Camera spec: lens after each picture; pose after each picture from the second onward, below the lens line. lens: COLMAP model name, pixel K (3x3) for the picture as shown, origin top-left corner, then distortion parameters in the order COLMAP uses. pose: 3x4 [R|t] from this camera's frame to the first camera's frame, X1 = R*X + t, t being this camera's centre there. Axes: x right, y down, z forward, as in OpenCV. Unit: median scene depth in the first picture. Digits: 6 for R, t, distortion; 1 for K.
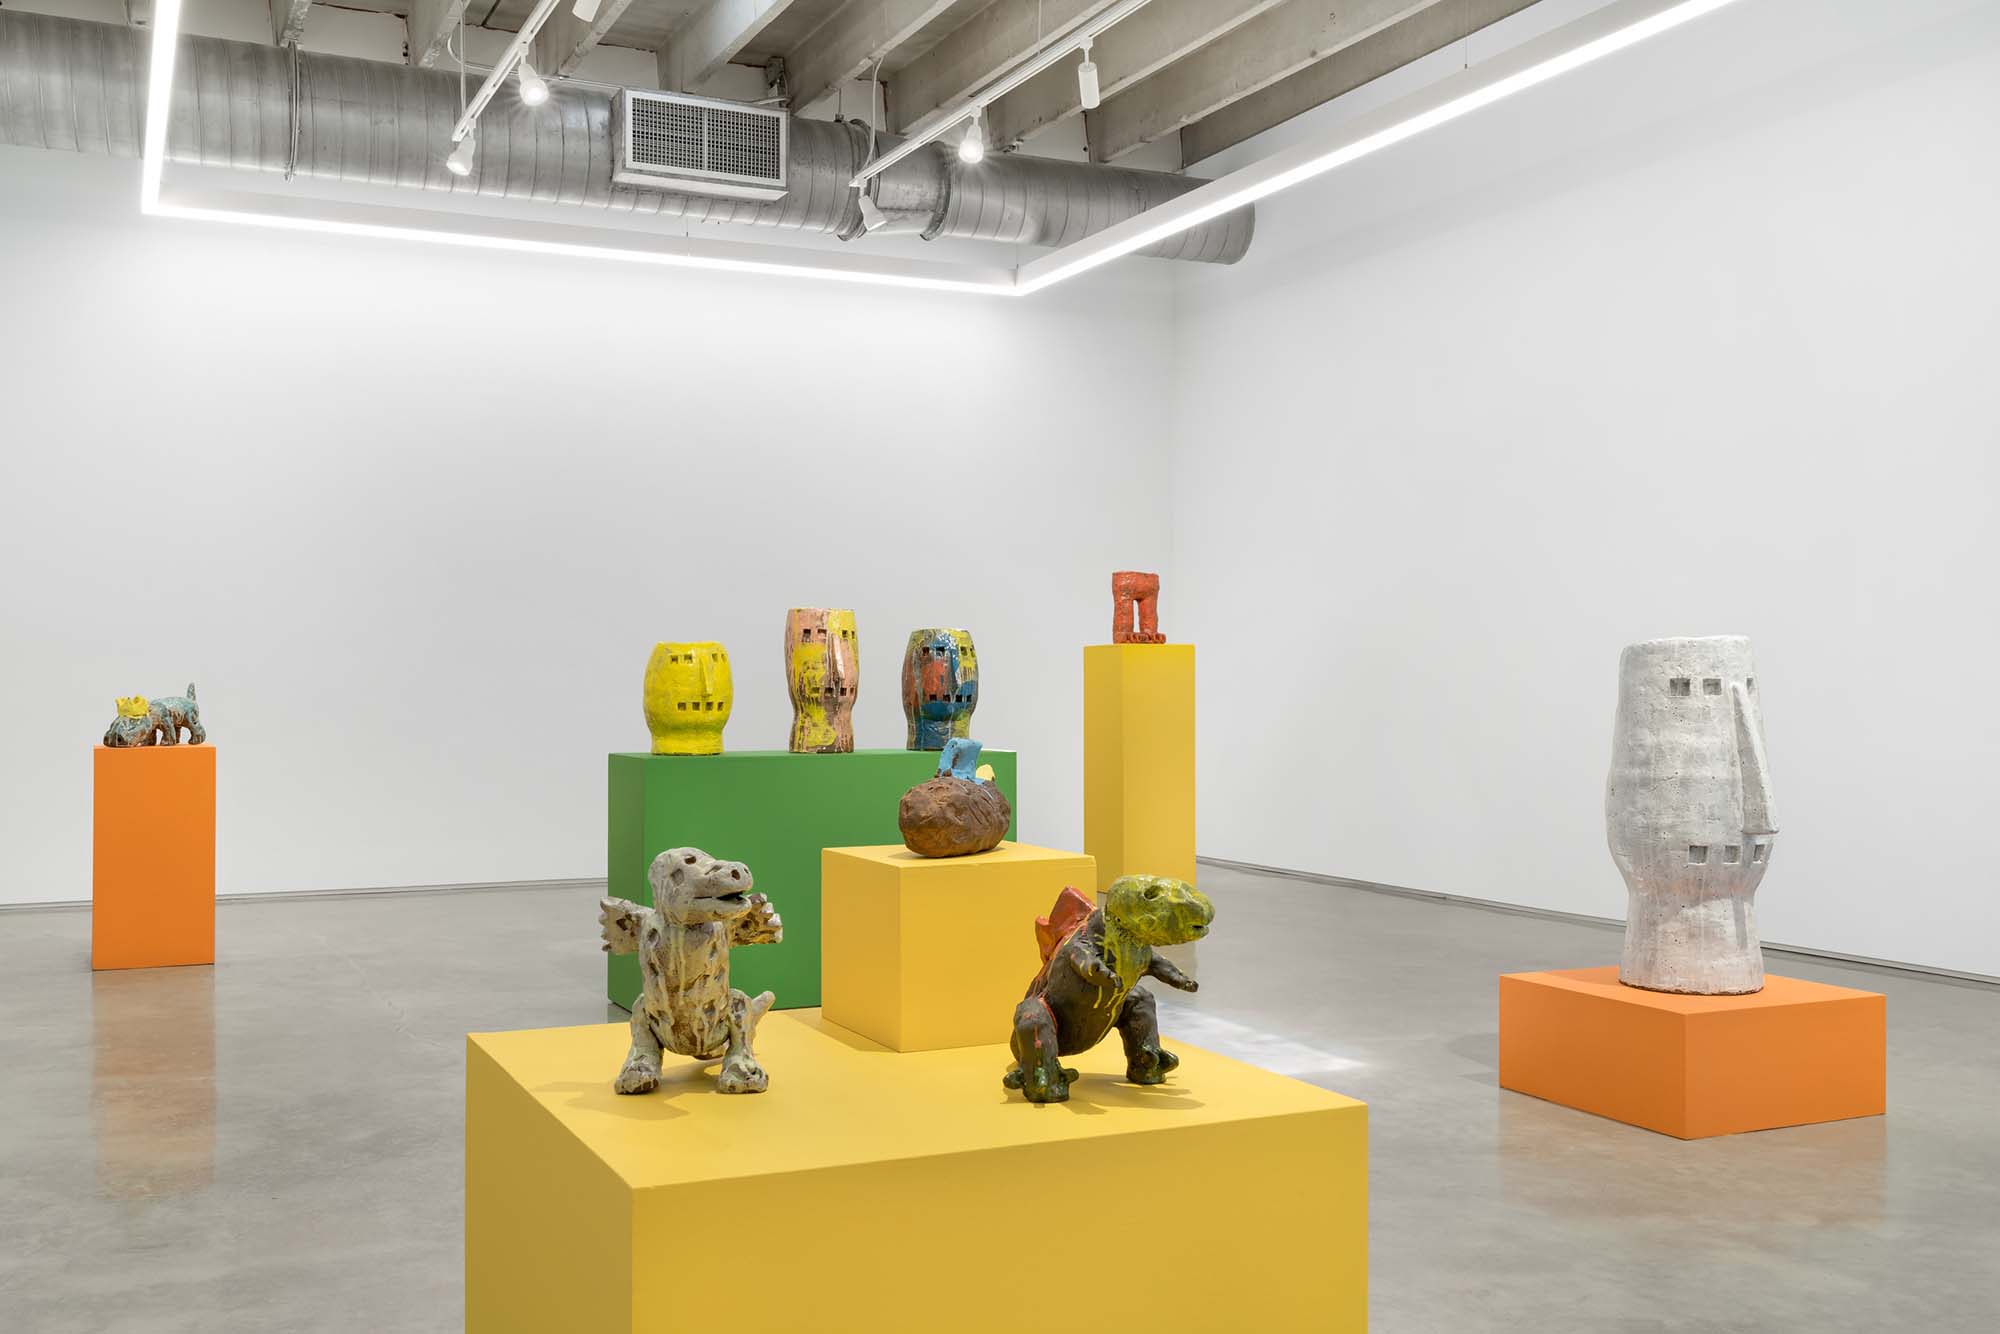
lens RADIAL K [[1911.5, 0, 1000.0], [0, 1911.5, 667.0], [0, 0, 1]] dist [0.004340, 0.008389]
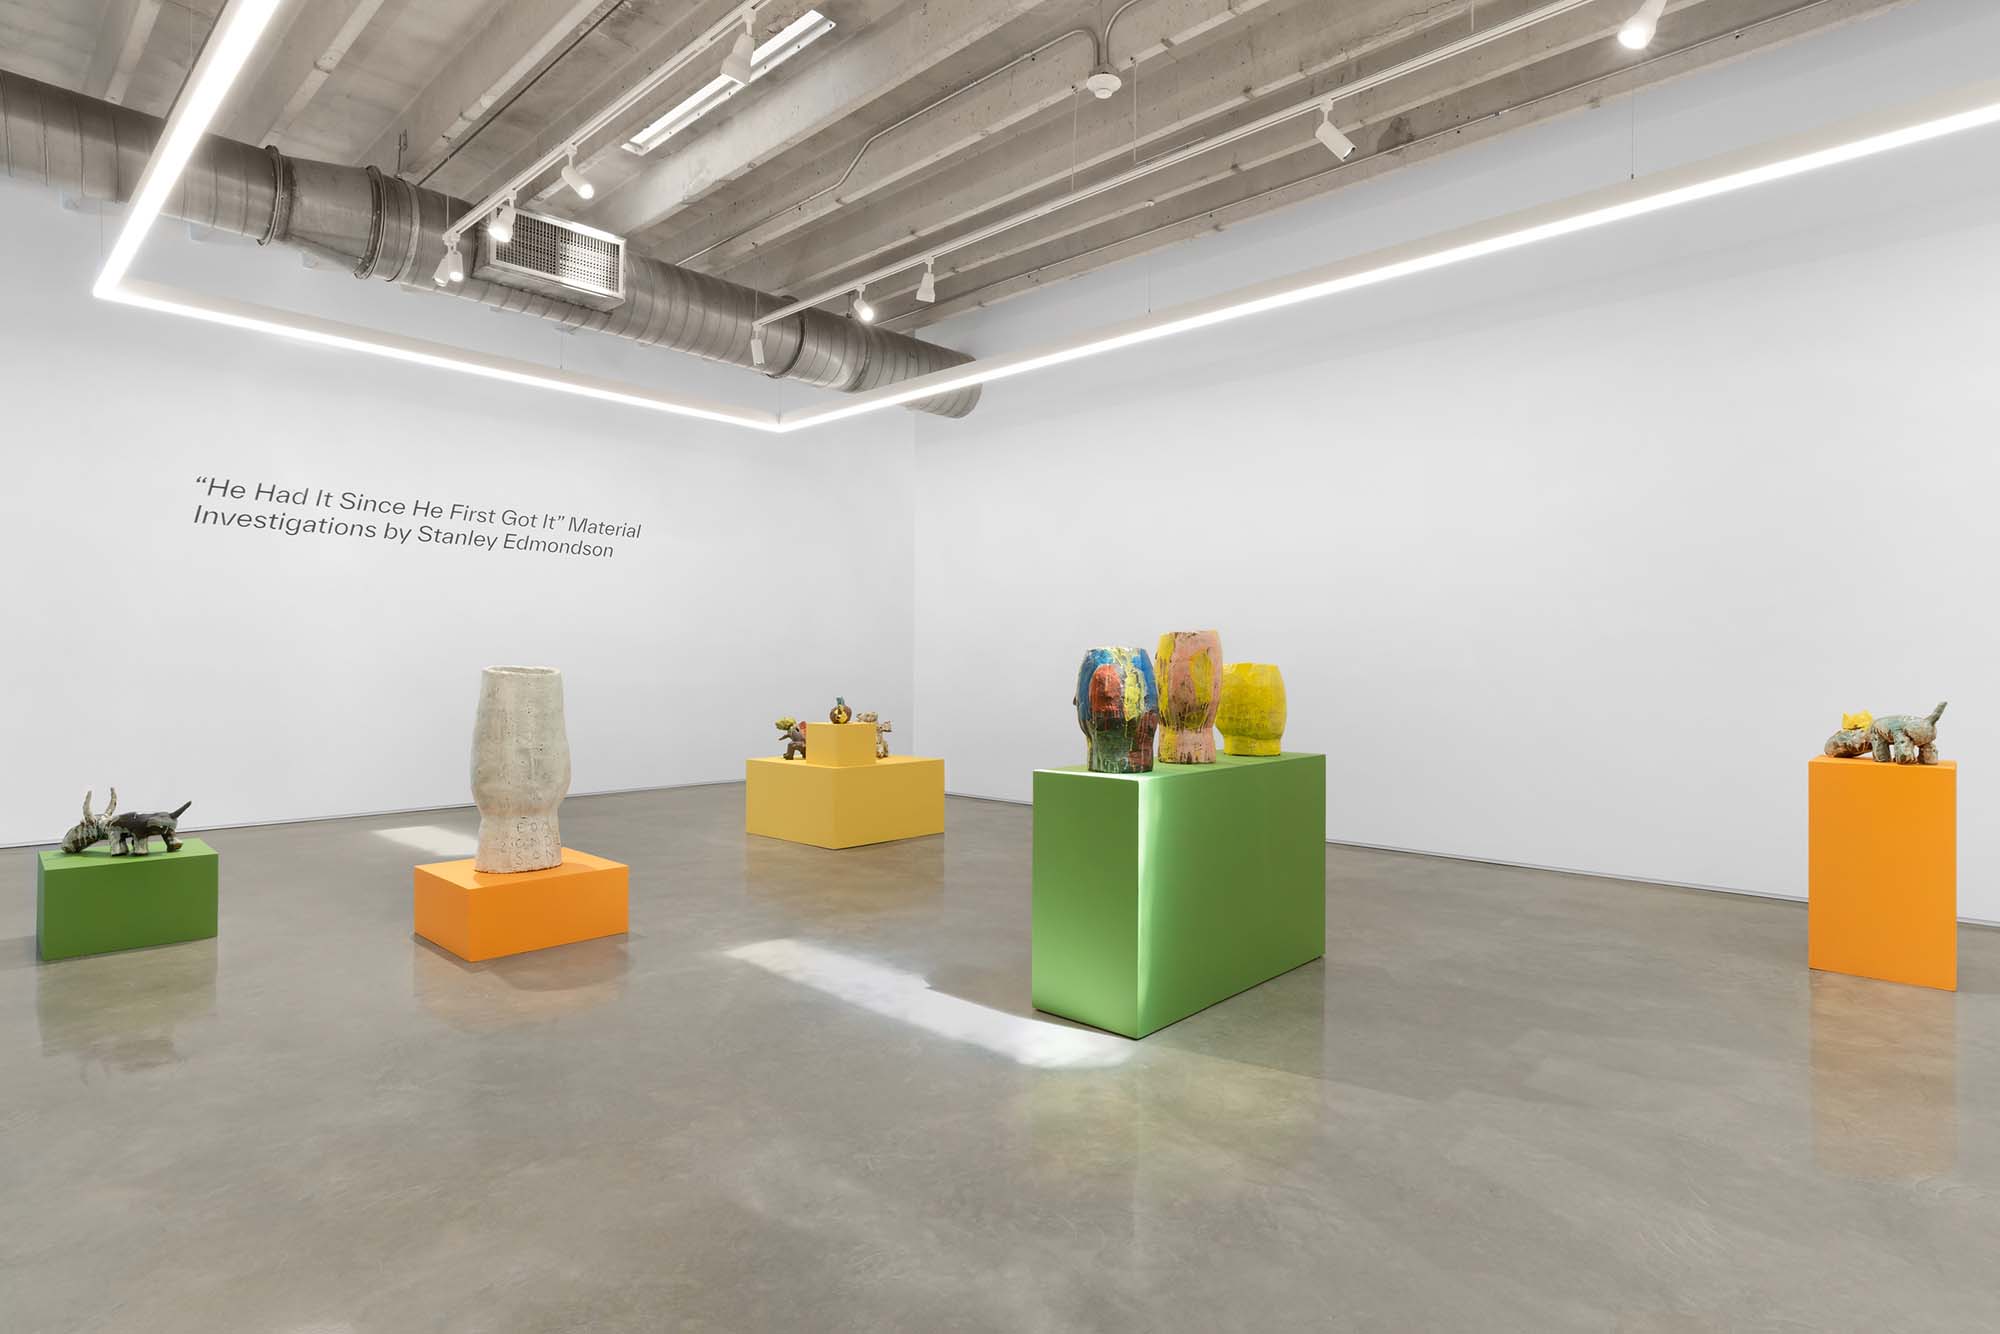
lens RADIAL K [[1027.7, 0, 1000.0], [0, 1027.7, 667.0], [0, 0, 1]] dist [0.000772, 0.001908]
pose [[-0.925517, -0.000733, -0.378706, 0.201055], [0.002104, 0.999973, -0.007077, -0.006576], [0.378701, -0.007347, -0.925490, 1.335131]]
